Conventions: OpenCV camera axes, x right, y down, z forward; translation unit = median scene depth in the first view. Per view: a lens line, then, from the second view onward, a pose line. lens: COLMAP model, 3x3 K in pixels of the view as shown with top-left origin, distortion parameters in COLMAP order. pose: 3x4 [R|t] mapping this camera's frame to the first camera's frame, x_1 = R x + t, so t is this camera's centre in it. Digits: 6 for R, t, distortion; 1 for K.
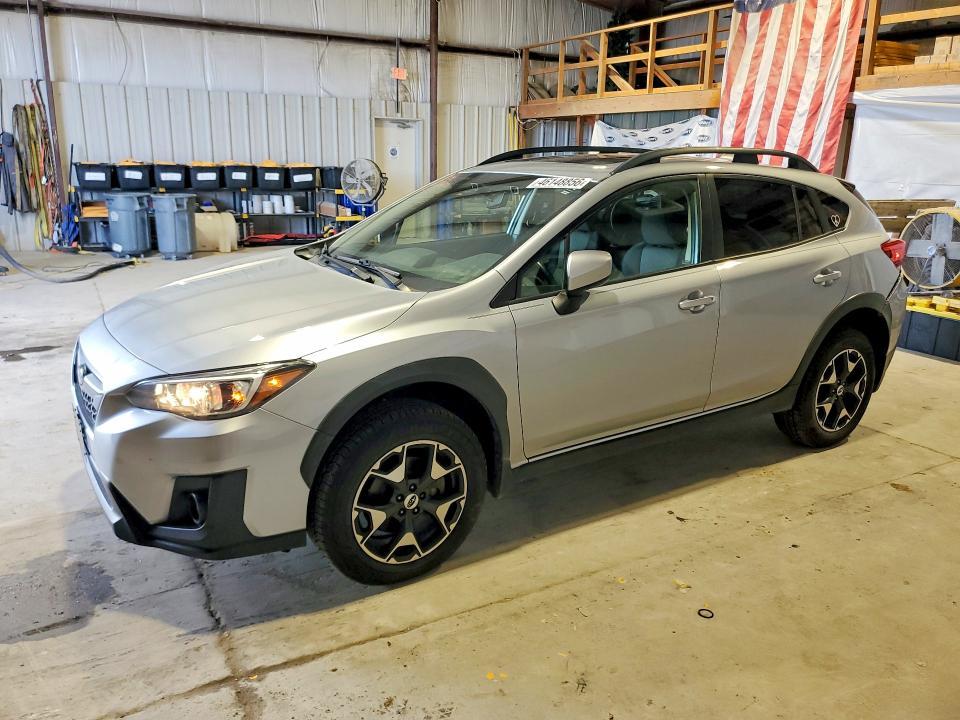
lens RADIAL K [[749.8, 0, 478.8], [0, 749.8, 360.0], [0, 0, 1]] dist [0.007151, -0.001989]
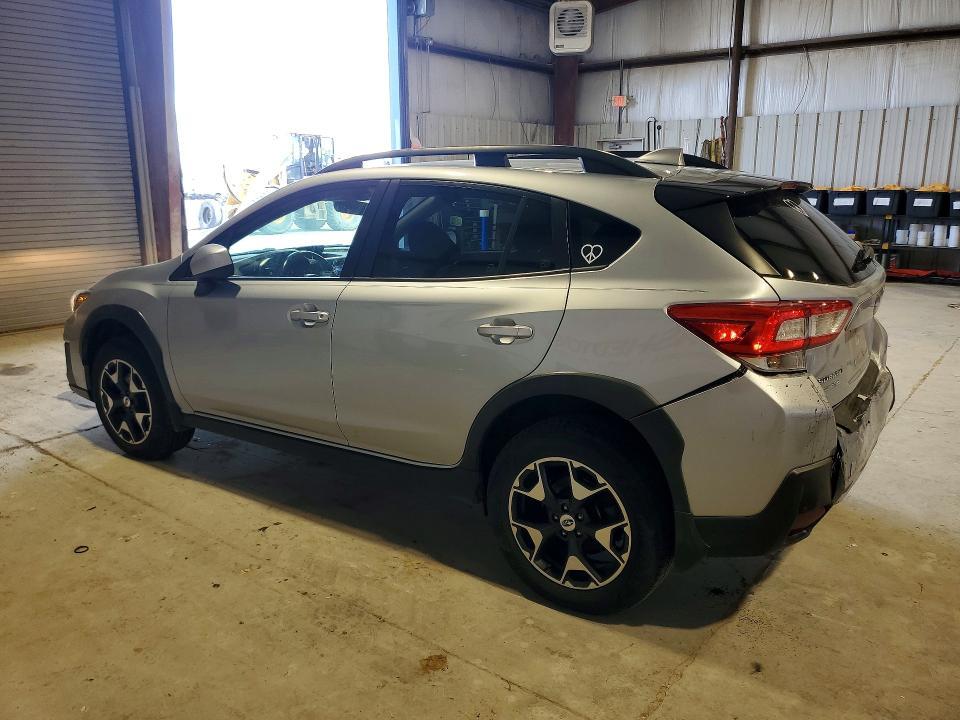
lens RADIAL K [[749.8, 0, 479.5], [0, 749.8, 358.6], [0, 0, 1]] dist [0.007151, -0.001989]
pose [[0.383992, 0.193415, -0.902852, 1.089855], [-0.231431, 0.966762, 0.108676, -0.156869], [0.893862, 0.167217, 0.415991, 0.718768]]
